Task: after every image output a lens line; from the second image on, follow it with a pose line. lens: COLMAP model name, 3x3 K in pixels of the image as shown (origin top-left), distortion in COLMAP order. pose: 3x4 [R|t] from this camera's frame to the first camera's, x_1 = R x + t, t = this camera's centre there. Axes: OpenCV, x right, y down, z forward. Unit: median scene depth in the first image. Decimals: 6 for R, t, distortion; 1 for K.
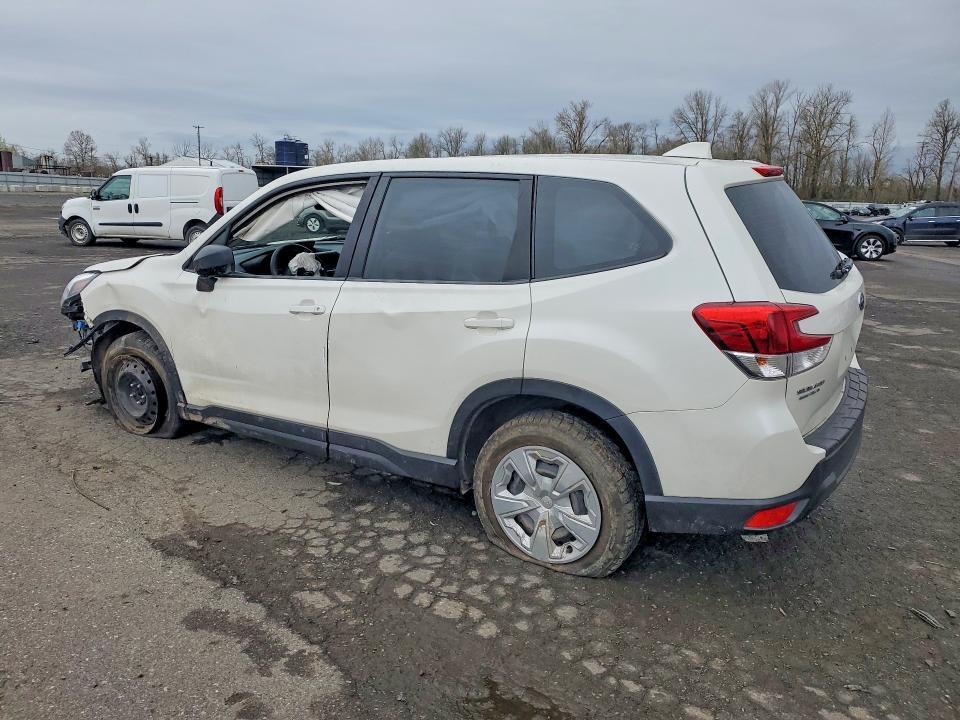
lens RADIAL K [[787.8, 0, 480.0], [0, 787.8, 360.0], [0, 0, 1]] dist [0.007640, 0.009110]
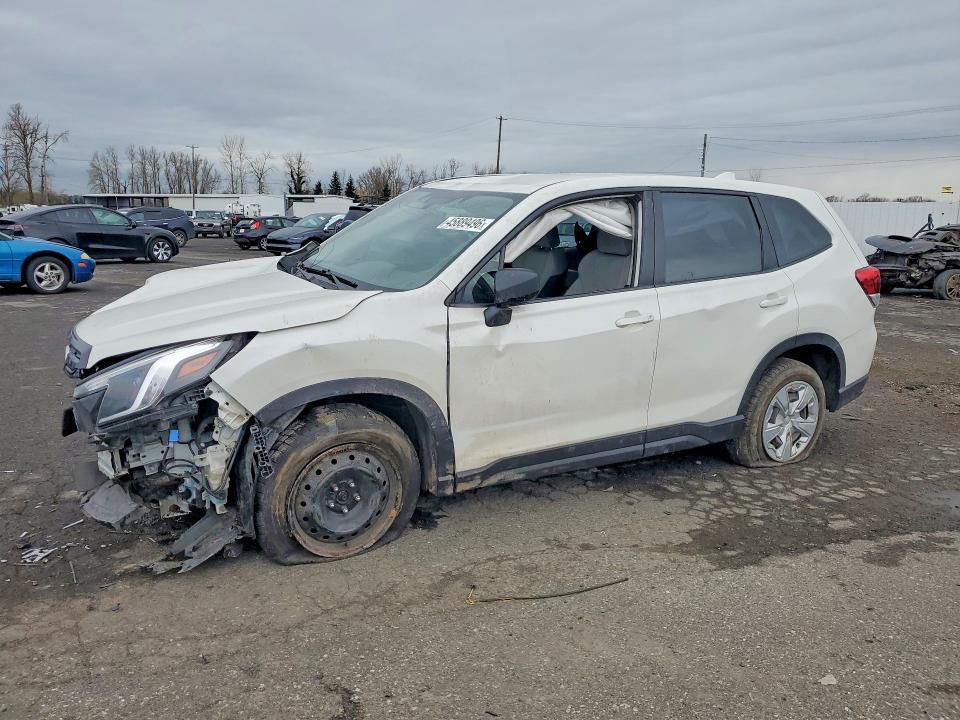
lens RADIAL K [[787.8, 0, 480.0], [0, 787.8, 360.0], [0, 0, 1]] dist [0.007640, 0.009110]
pose [[0.441060, -0.179436, 0.879357, -1.055746], [0.182323, 0.977292, 0.107973, -0.139519], [-0.878763, 0.112705, 0.463760, 0.610308]]
